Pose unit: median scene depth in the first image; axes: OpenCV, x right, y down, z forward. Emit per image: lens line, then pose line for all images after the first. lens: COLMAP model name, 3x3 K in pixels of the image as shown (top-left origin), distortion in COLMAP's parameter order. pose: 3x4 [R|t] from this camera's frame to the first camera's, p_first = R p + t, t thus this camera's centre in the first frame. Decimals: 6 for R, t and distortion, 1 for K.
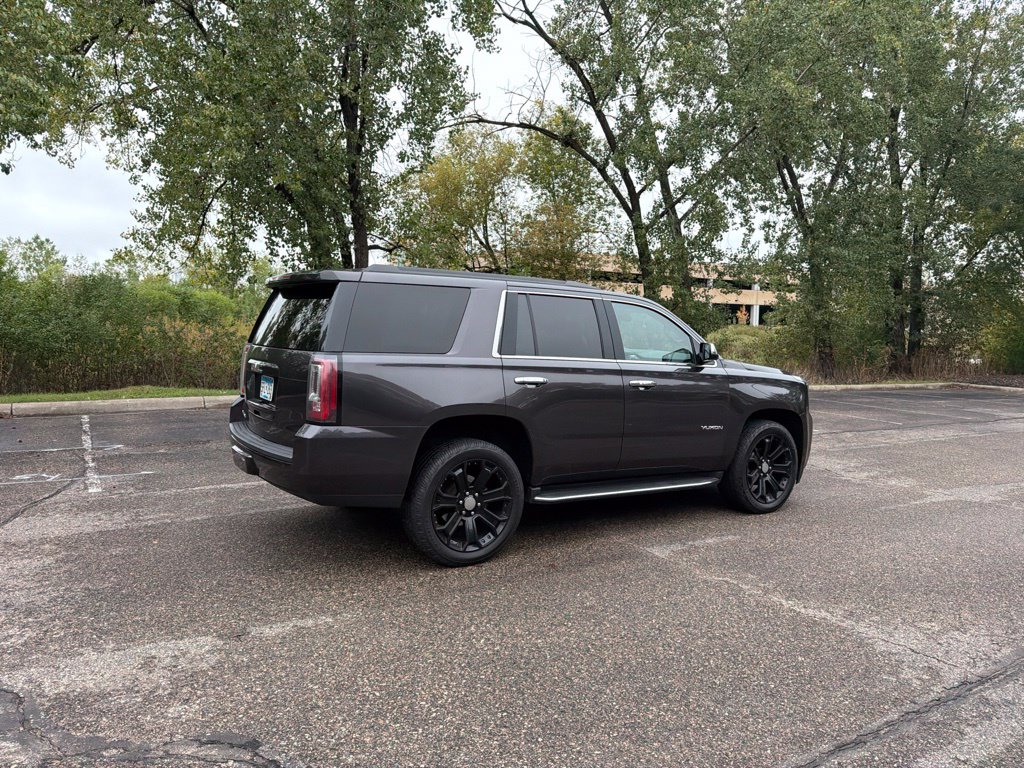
lens RADIAL K [[720.9, 0, 515.9], [0, 720.9, 363.3], [0, 0, 1]] dist [0.040008, -0.054726]
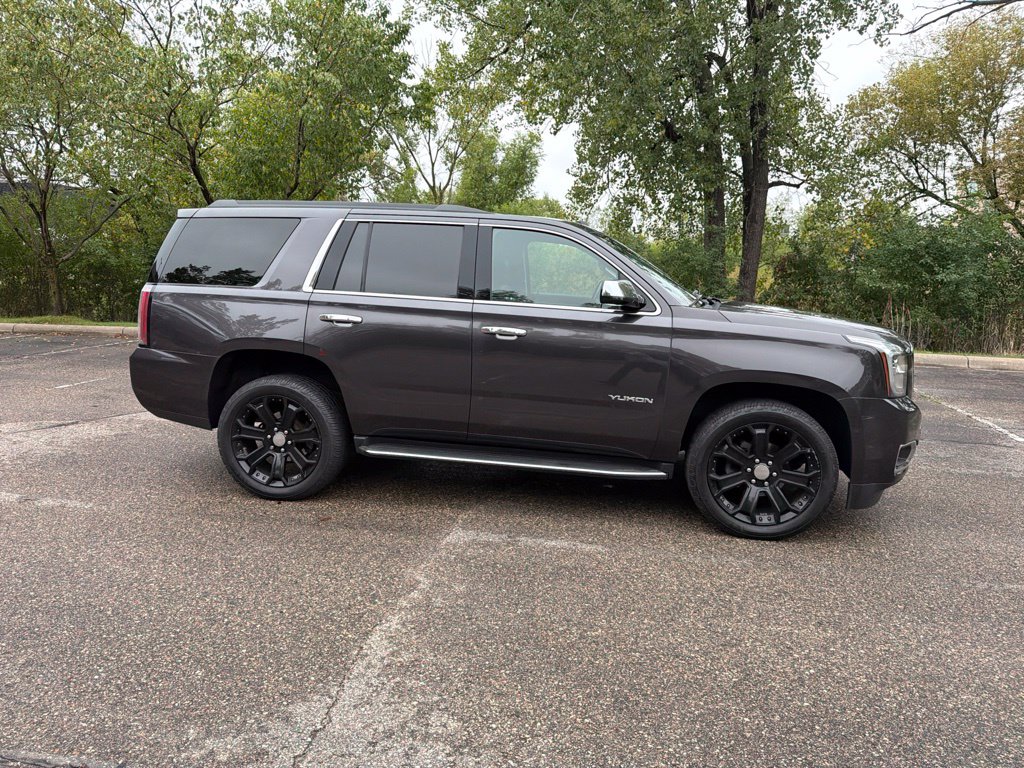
lens RADIAL K [[721.0, 0, 503.4], [0, 721.0, 379.3], [0, 0, 1]] dist [0.042151, -0.055859]
pose [[0.729205, 0.090902, -0.678231, 0.603541], [-0.033302, 0.994677, 0.097509, 0.003437], [0.683485, -0.048518, 0.728350, 0.358443]]
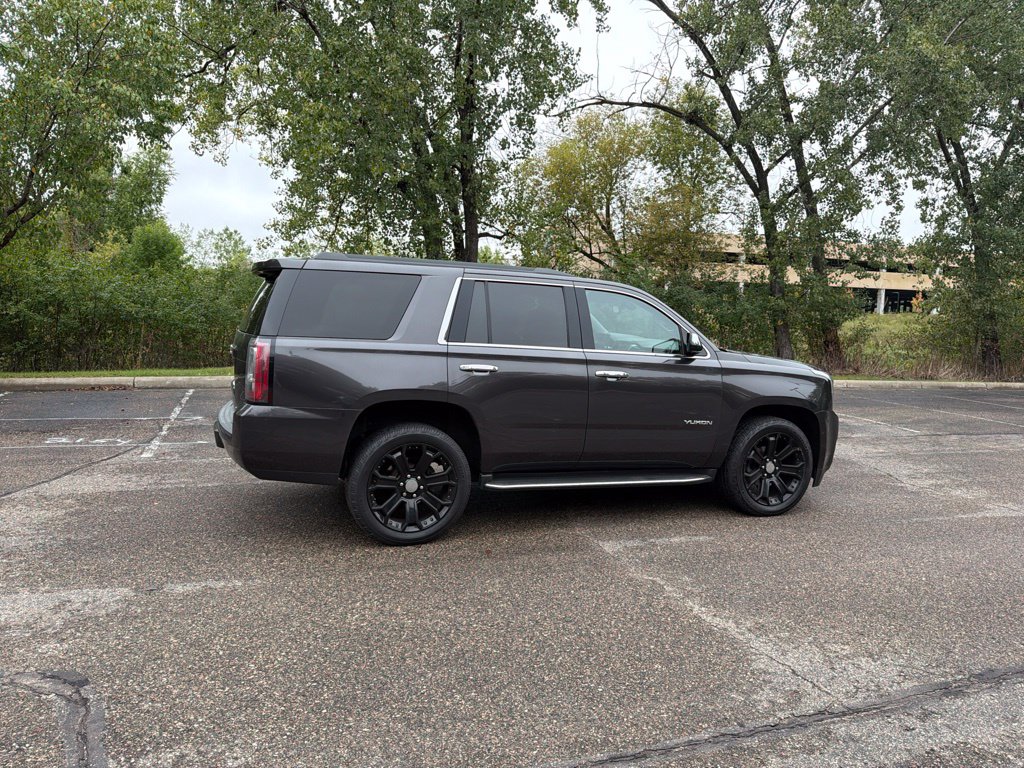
lens RADIAL K [[721.8, 0, 514.6], [0, 721.8, 372.3], [0, 0, 1]] dist [0.031027, -0.040075]
pose [[0.977239, 0.026362, -0.210497, 0.213135], [-0.019676, 0.999235, 0.033793, -0.003666], [0.211227, -0.028882, 0.977010, 0.022183]]
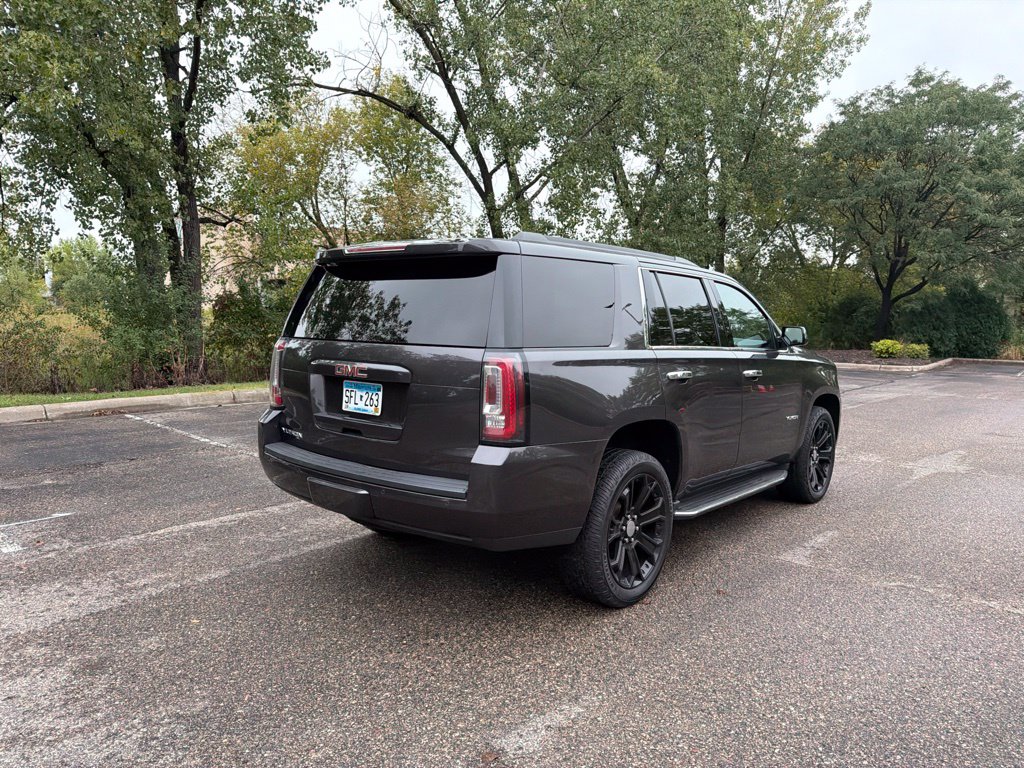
lens RADIAL K [[723.8, 0, 517.4], [0, 723.8, 375.9], [0, 0, 1]] dist [0.023663, -0.032055]
pose [[0.958529, -0.035043, 0.282833, -0.301976], [0.024170, 0.998832, 0.041843, -0.011675], [-0.283969, -0.033271, 0.958256, 0.185467]]
